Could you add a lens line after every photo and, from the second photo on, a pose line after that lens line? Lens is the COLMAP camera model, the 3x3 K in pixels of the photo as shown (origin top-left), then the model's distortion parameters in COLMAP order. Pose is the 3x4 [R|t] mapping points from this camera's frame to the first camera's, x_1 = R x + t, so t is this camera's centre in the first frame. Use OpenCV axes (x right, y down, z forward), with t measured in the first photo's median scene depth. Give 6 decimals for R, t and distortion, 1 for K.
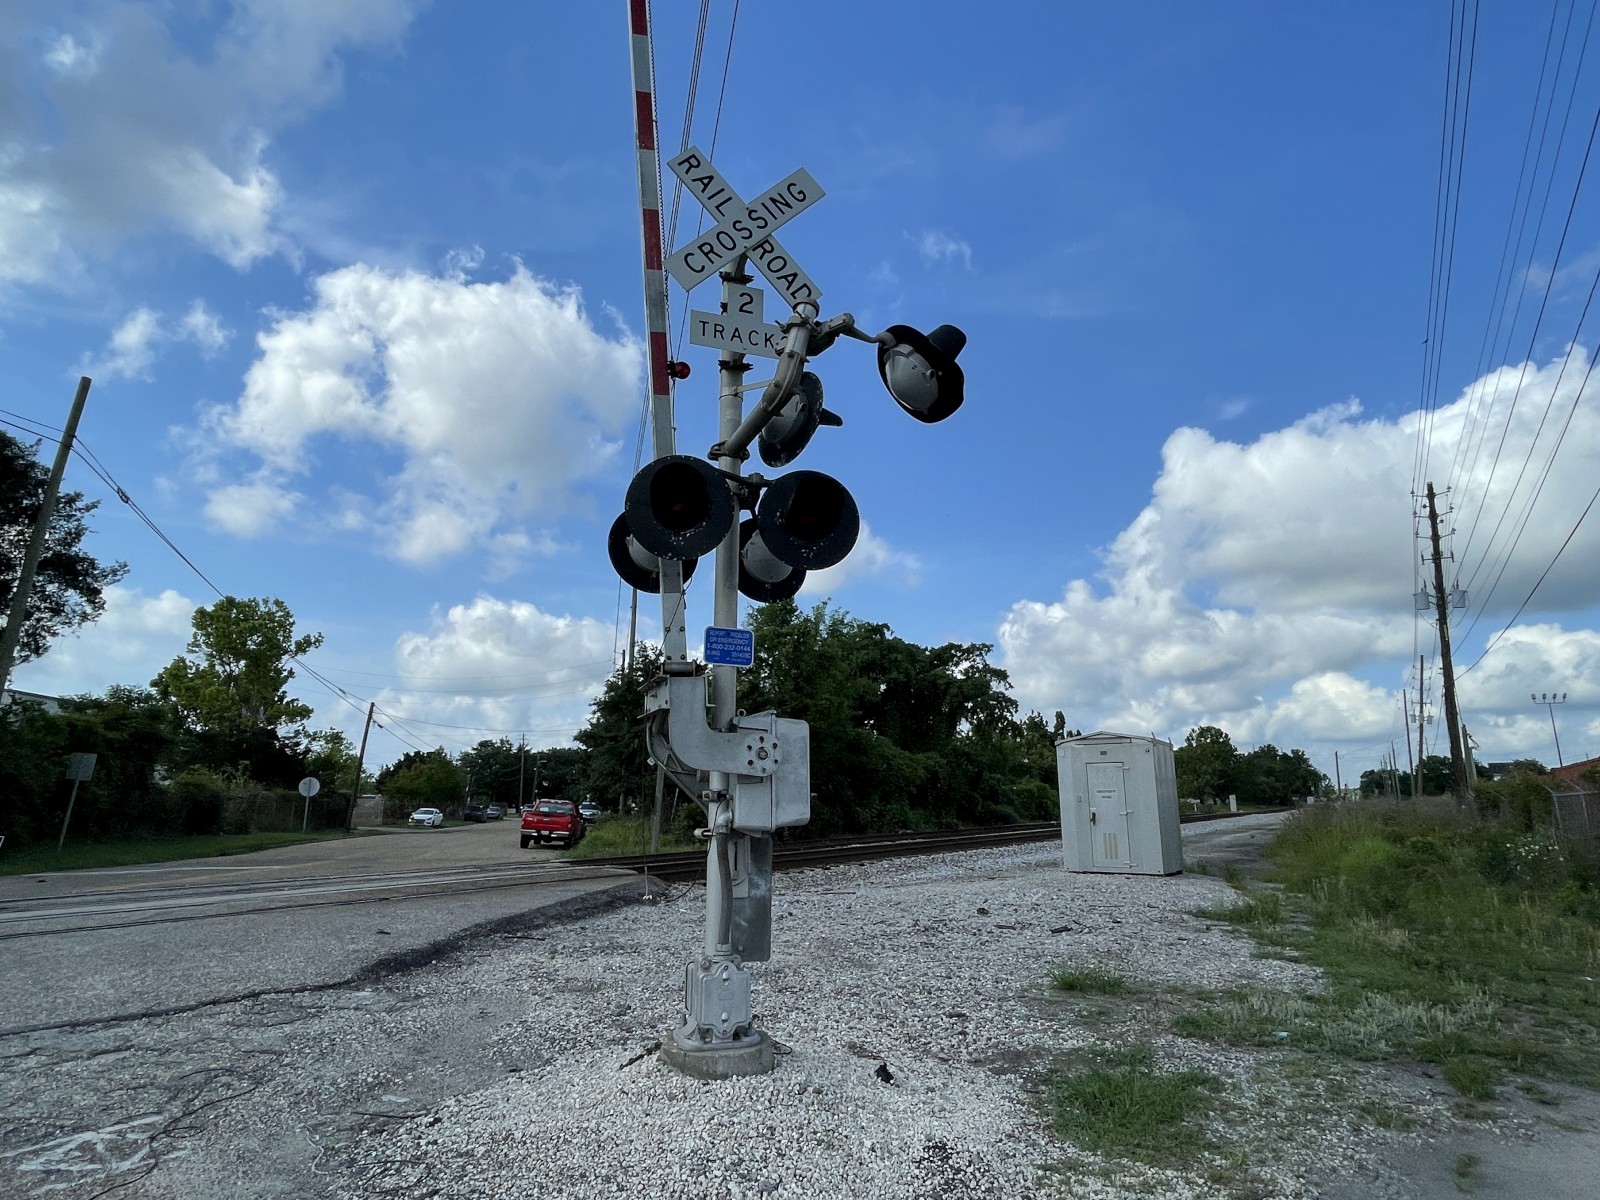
lens RADIAL K [[886.9, 0, 806.4], [0, 886.9, 598.7], [0, 0, 1]] dist [0.003794, -0.000207]
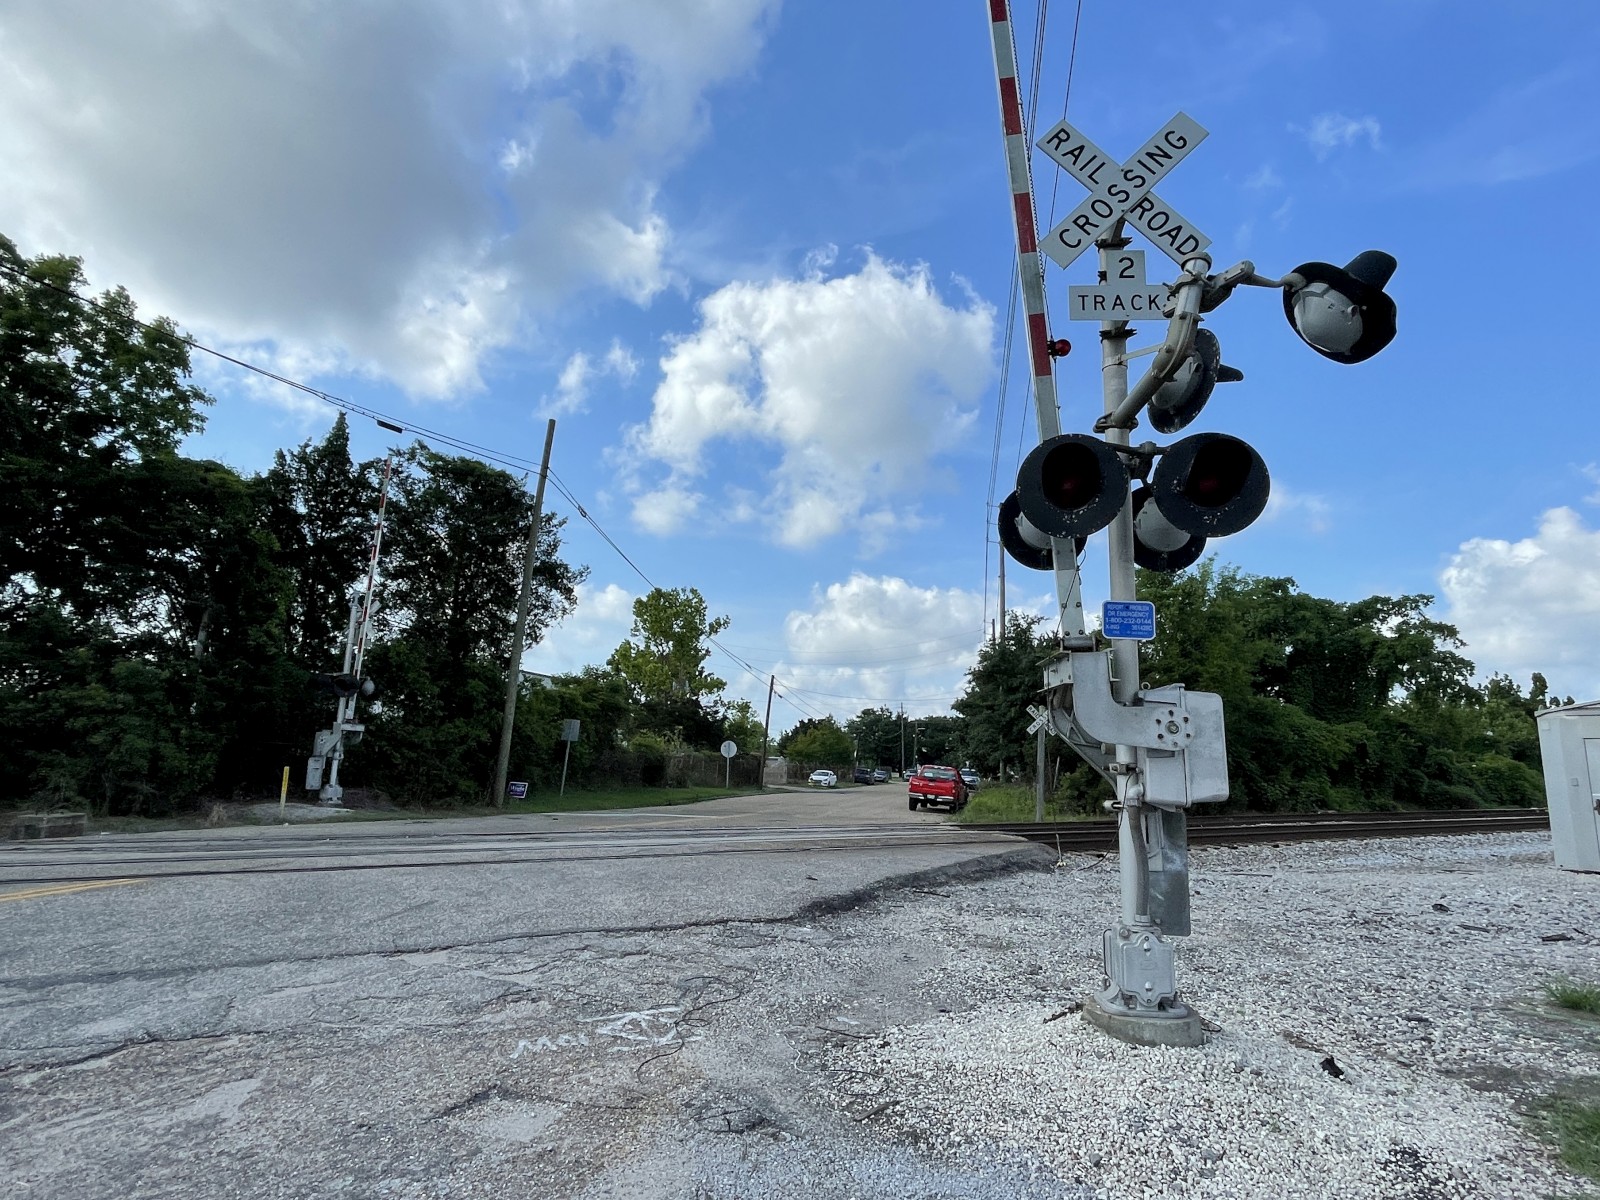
lens RADIAL K [[886.9, 0, 806.4], [0, 886.9, 598.7], [0, 0, 1]] dist [0.003794, -0.000207]
pose [[0.917113, -0.049607, -0.395528, -0.004793], [0.063560, 0.997730, 0.022241, -0.003017], [0.393527, -0.045538, 0.918185, -0.011186]]
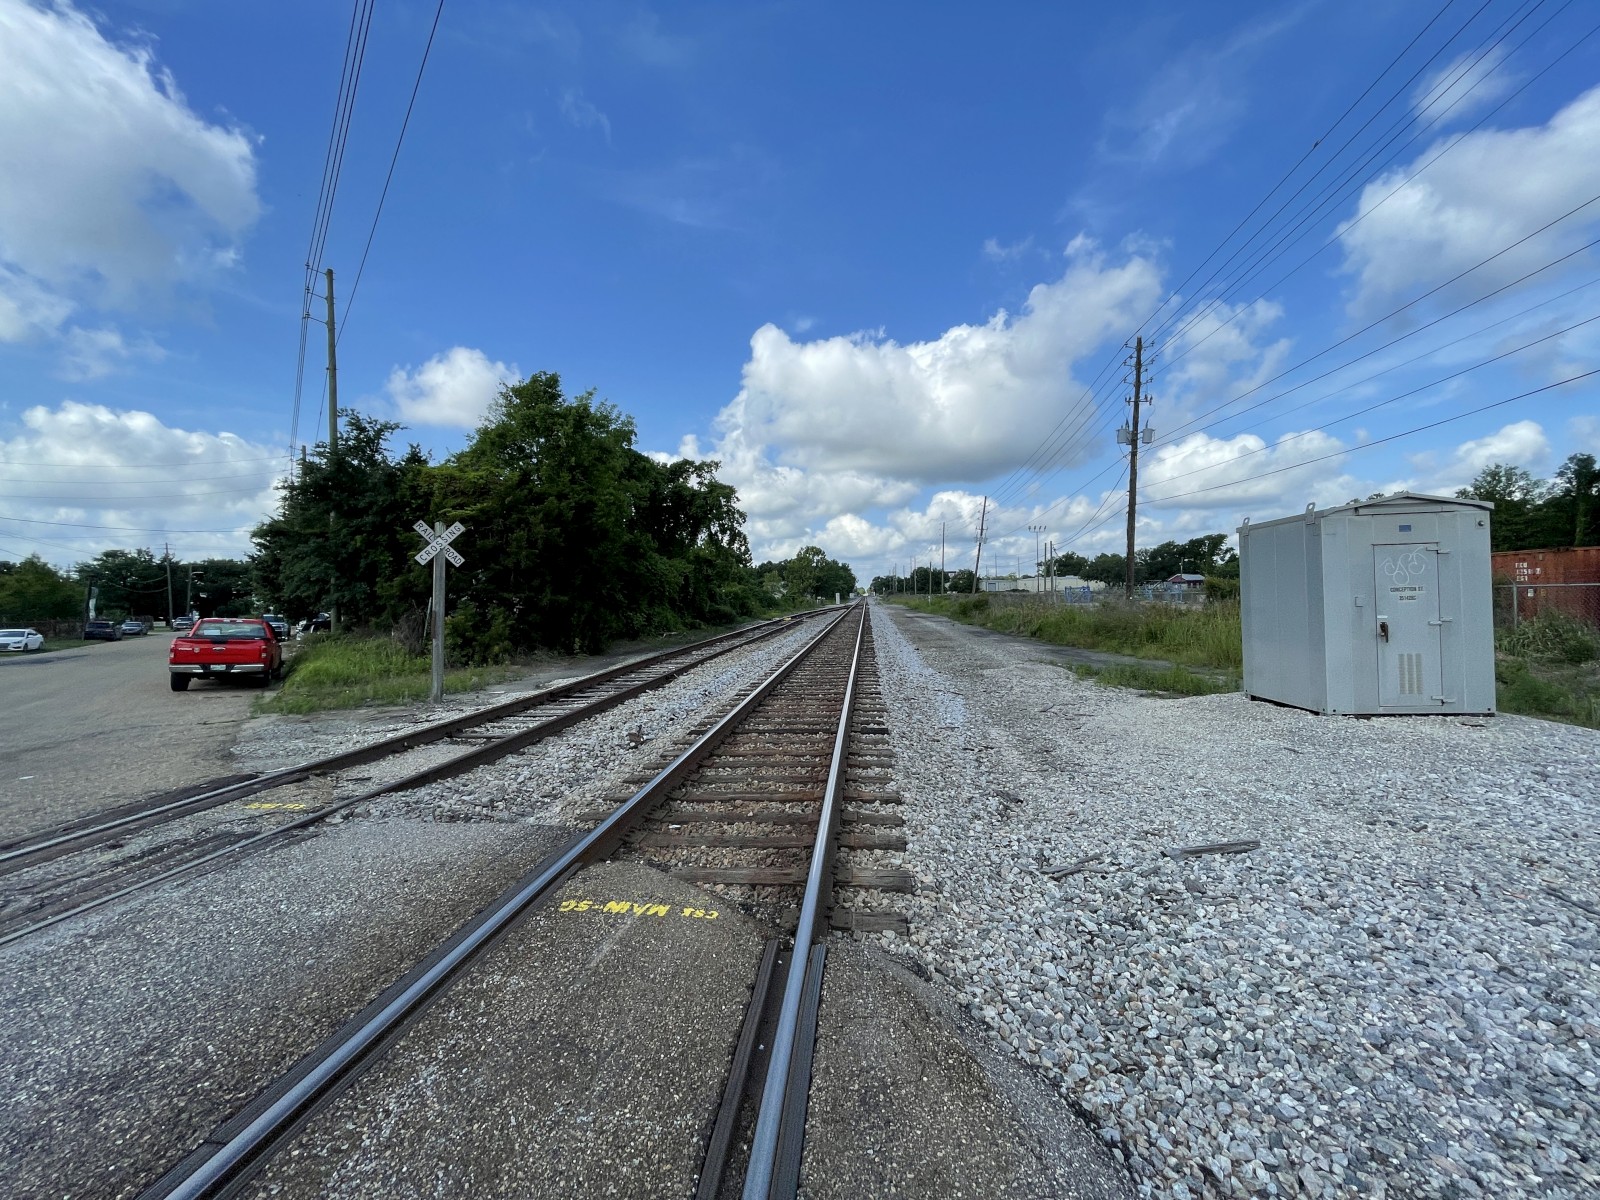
lens RADIAL K [[652.6, 0, 781.6], [0, 652.6, 598.6], [0, 0, 1]] dist [0.011864, -0.000030]
pose [[0.903795, -0.022581, 0.427369, -0.158255], [-0.071669, 0.976518, 0.203163, 0.106121], [-0.421921, -0.214247, 0.880955, 0.509762]]
